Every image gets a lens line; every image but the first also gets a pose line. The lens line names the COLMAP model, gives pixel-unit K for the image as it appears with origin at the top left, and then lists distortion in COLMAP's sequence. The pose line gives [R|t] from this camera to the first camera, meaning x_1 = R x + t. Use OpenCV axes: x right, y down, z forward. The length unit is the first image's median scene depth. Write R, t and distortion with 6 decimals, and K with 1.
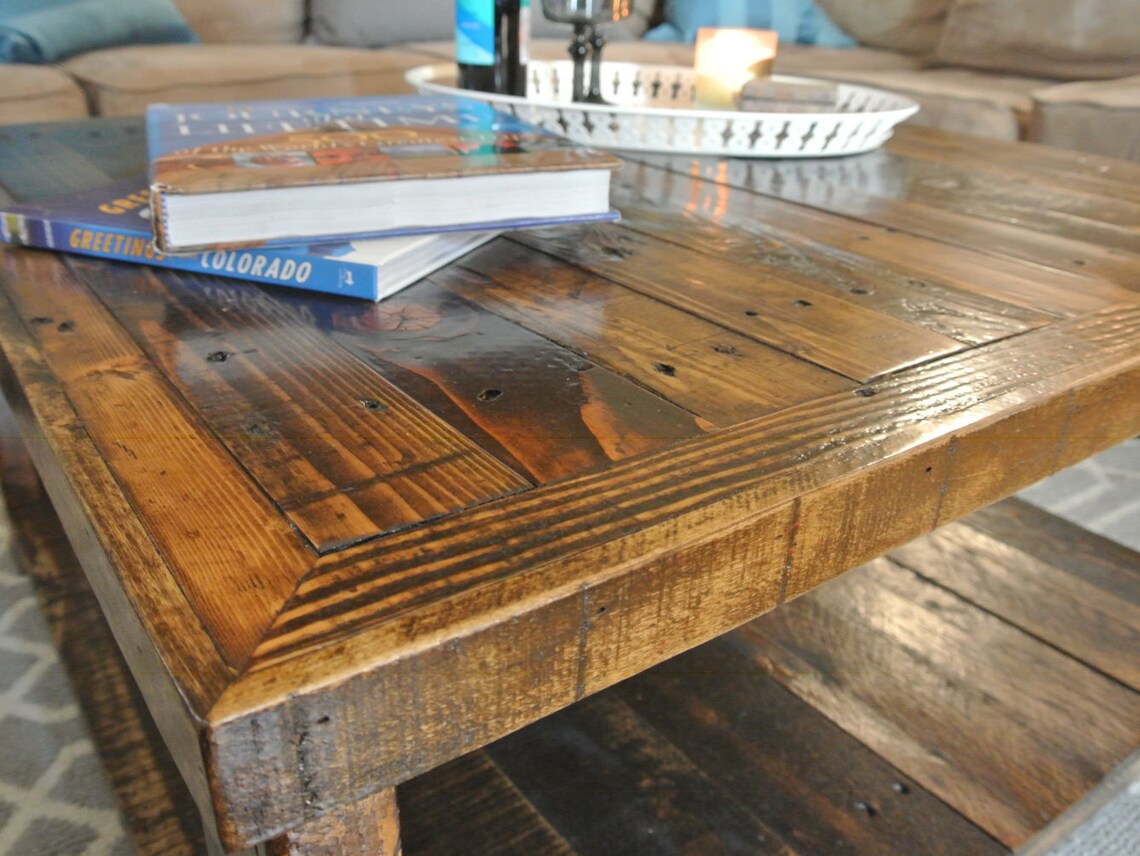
lens RADIAL K [[979.1, 0, 570.0], [0, 979.1, 428.0], [0, 0, 1]] dist [-0.059023, -0.001609]
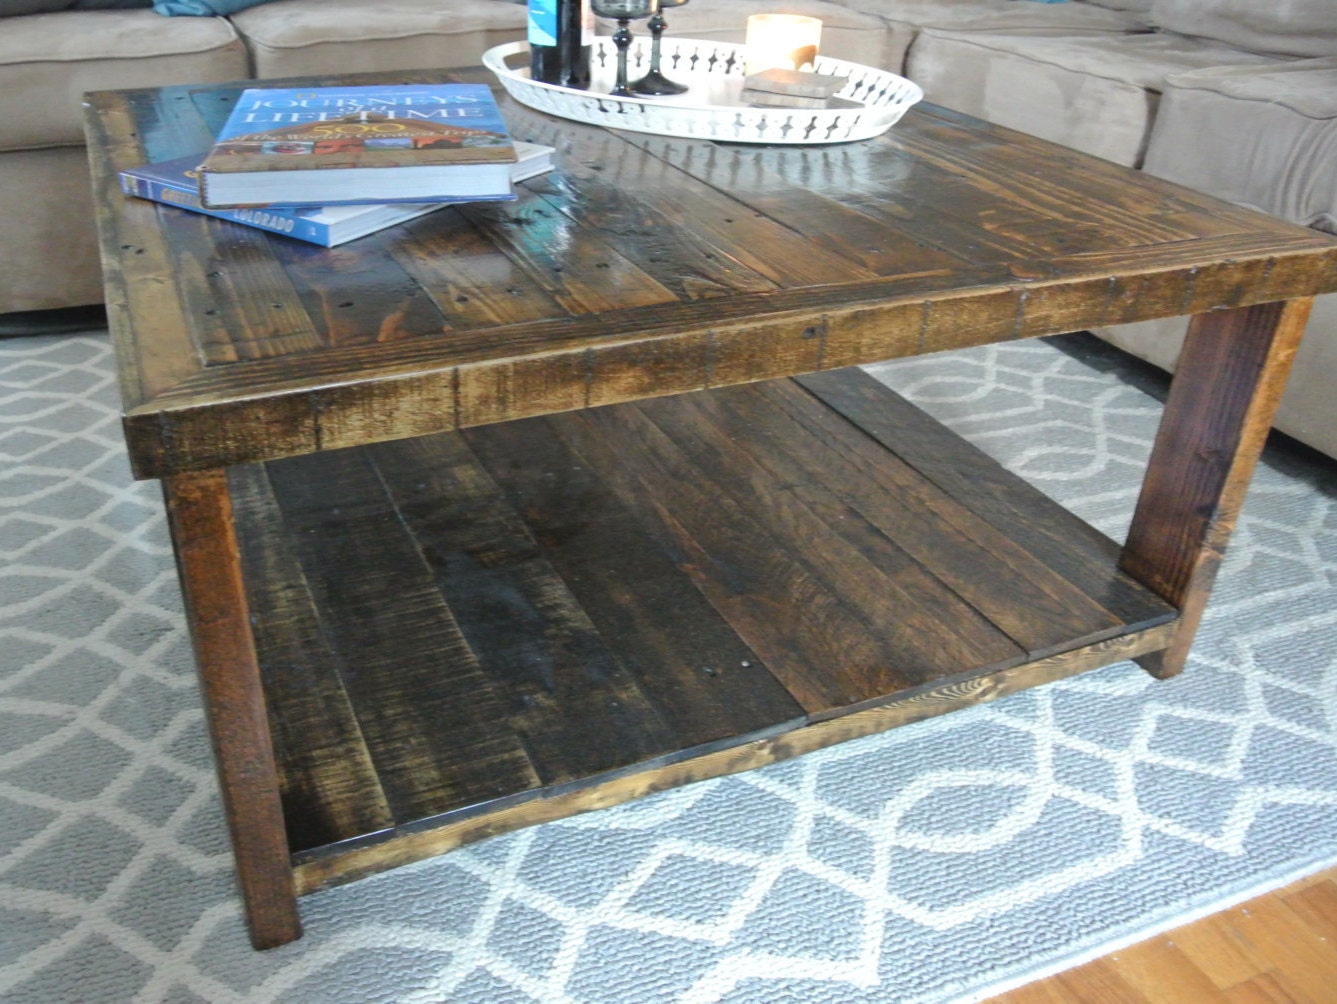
lens RADIAL K [[1274.3, 0, 668.5], [0, 1274.3, 502.0], [0, 0, 1]] dist [-0.006525, -0.174563]
pose [[0.974923, 0.101859, -0.197862, 0.758917], [-0.090057, 0.993627, 0.067783, 0.085308], [0.203506, -0.048264, 0.977883, -0.872131]]
